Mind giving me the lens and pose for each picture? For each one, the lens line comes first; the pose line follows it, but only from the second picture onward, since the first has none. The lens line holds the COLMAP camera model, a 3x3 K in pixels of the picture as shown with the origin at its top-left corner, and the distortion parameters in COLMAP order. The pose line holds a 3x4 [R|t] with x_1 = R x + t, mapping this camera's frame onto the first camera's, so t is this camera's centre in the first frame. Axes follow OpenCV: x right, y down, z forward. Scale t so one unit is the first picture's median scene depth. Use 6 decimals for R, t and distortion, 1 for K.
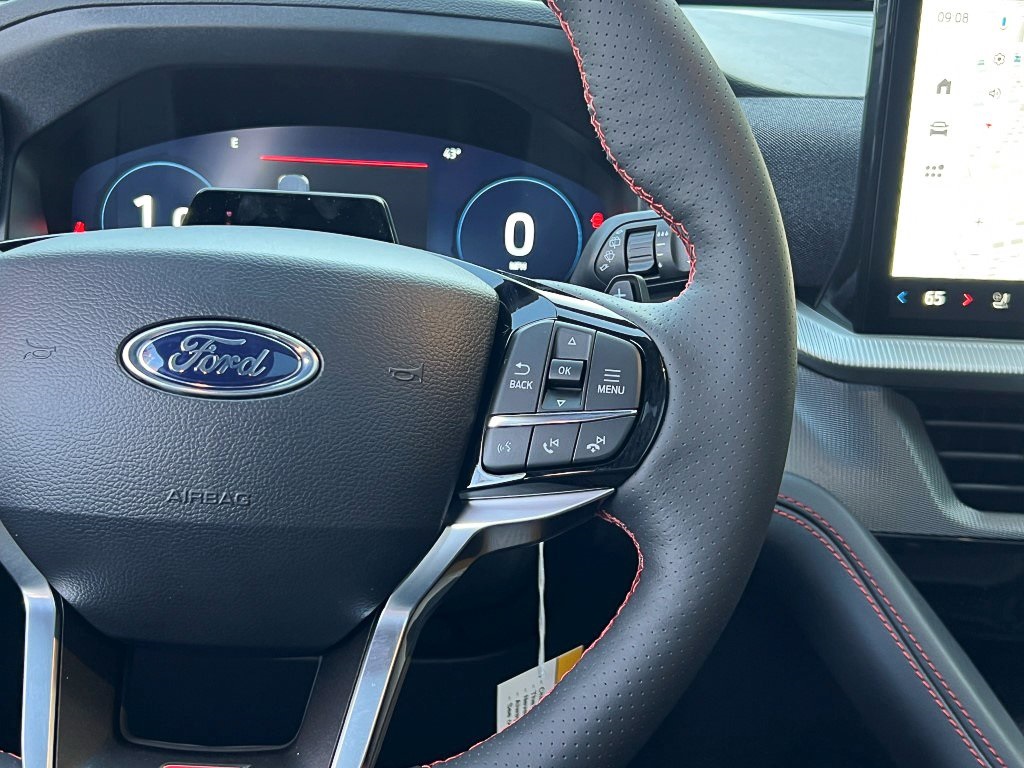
lens RADIAL K [[1366.6, 0, 508.4], [0, 1366.6, 375.8], [0, 0, 1]] dist [0.083649, 0.000000]
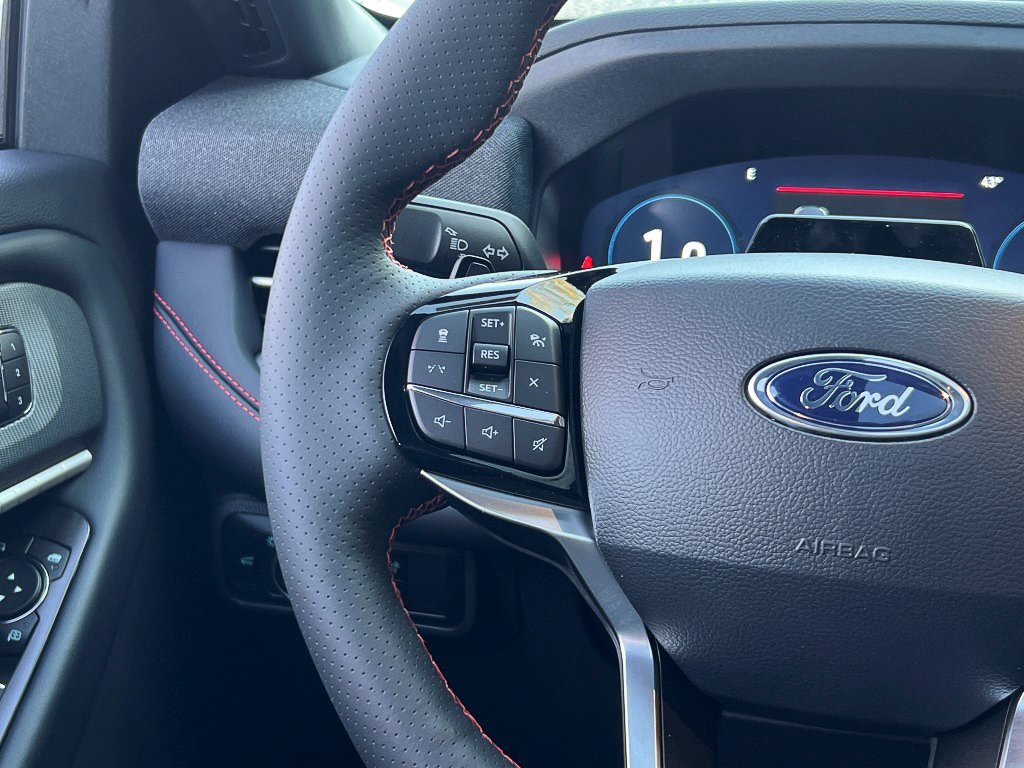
lens RADIAL K [[1366.6, 0, 516.9], [0, 1366.6, 383.2], [0, 0, 1]] dist [0.083649, 0.000000]
pose [[0.972068, 0.031515, -0.232574, -0.196500], [-0.038953, 0.998864, -0.027460, 0.011524], [0.231444, 0.035753, 0.972191, 0.068104]]
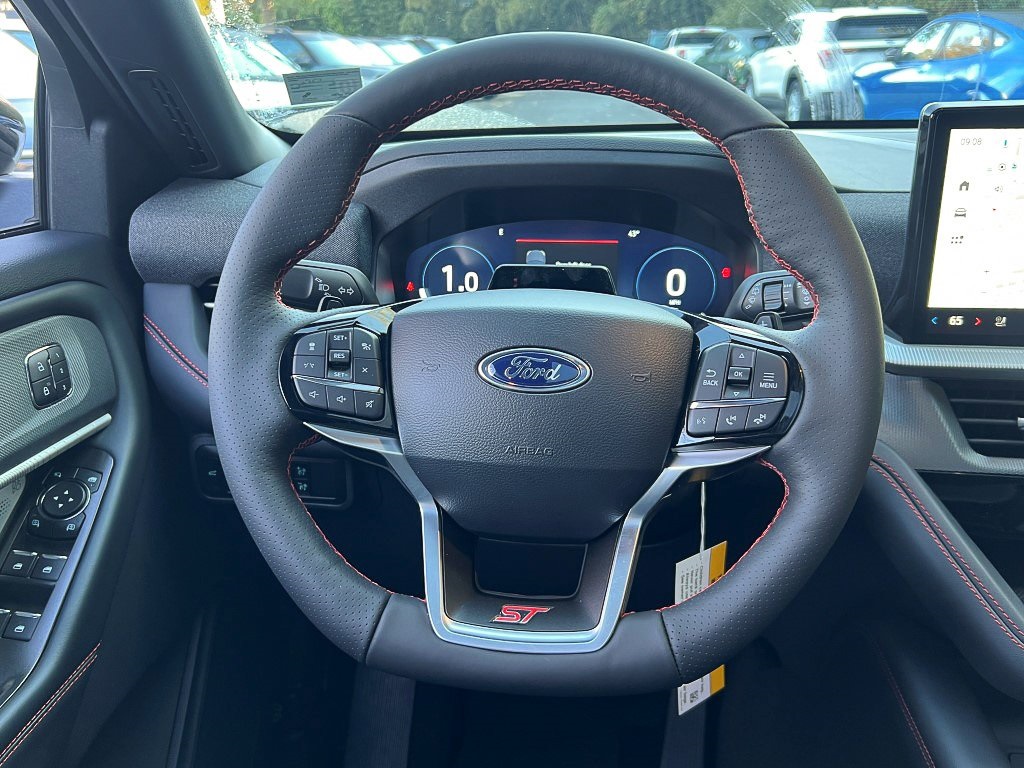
lens RADIAL K [[893.8, 0, 513.5], [0, 893.8, 382.3], [0, 0, 1]] dist [0.047006, -0.045690]
pose [[0.994035, -0.009531, -0.108643, -0.104518], [0.012023, 0.999679, 0.022307, -0.020084], [0.108396, -0.023480, 0.993830, -0.094755]]
